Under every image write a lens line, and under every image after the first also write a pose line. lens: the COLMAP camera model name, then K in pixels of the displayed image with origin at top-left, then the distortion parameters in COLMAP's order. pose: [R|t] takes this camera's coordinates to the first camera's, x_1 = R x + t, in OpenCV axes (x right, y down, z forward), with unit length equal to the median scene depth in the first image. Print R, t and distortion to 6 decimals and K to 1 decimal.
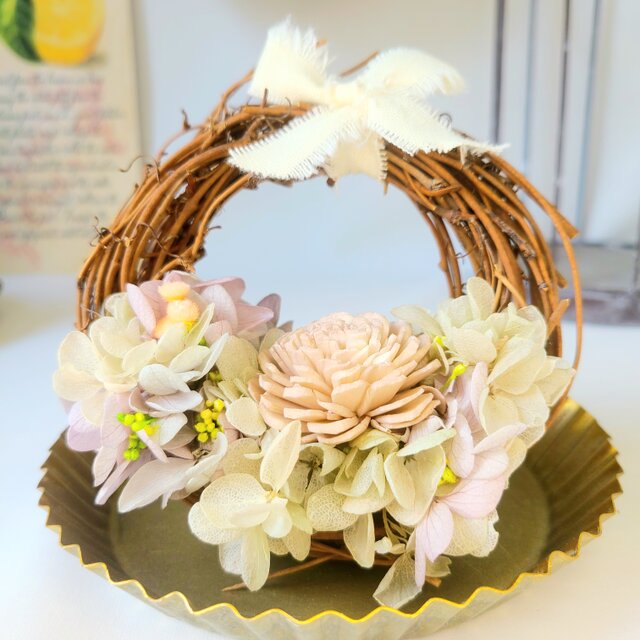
lens RADIAL K [[717.5, 0, 329.4], [0, 717.5, 318.1], [0, 0, 1]] dist [-0.018746, -0.029748]
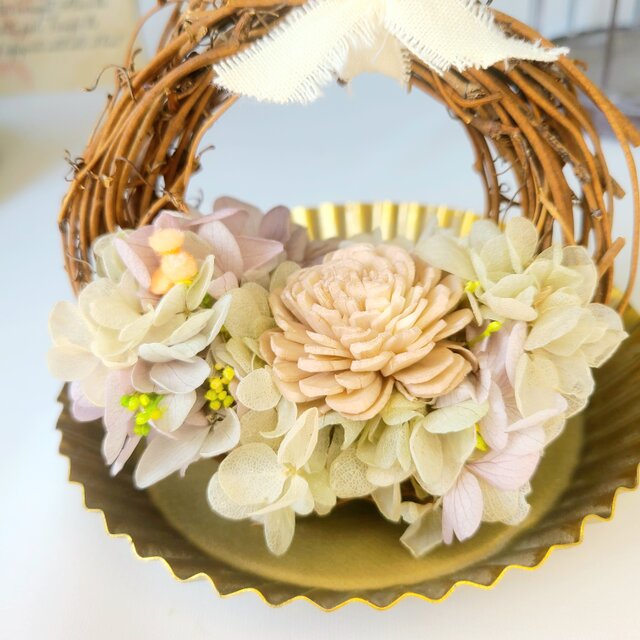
lens RADIAL K [[717.5, 0, 329.4], [0, 717.5, 318.1], [0, 0, 1]] dist [-0.018746, -0.029748]
pose [[0.998398, -0.033074, -0.045905, 0.018502], [0.046695, 0.939830, 0.338436, -0.247319], [0.031950, -0.340038, 0.939869, 0.162224]]
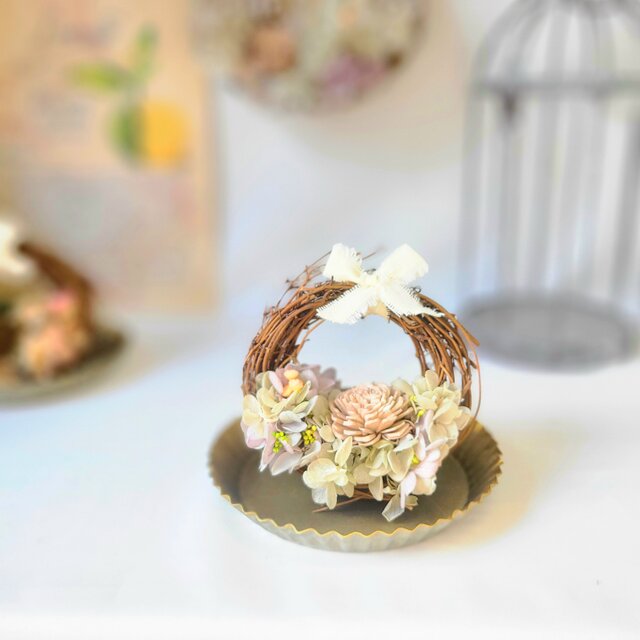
lens RADIAL K [[717.5, 0, 329.4], [0, 717.5, 318.1], [0, 0, 1]] dist [-0.018746, -0.029748]
pose [[0.999980, 0.005982, -0.002007, -0.102047], [-0.005931, 0.999683, 0.024452, -0.275649], [0.002153, -0.024440, 0.999699, -1.224352]]
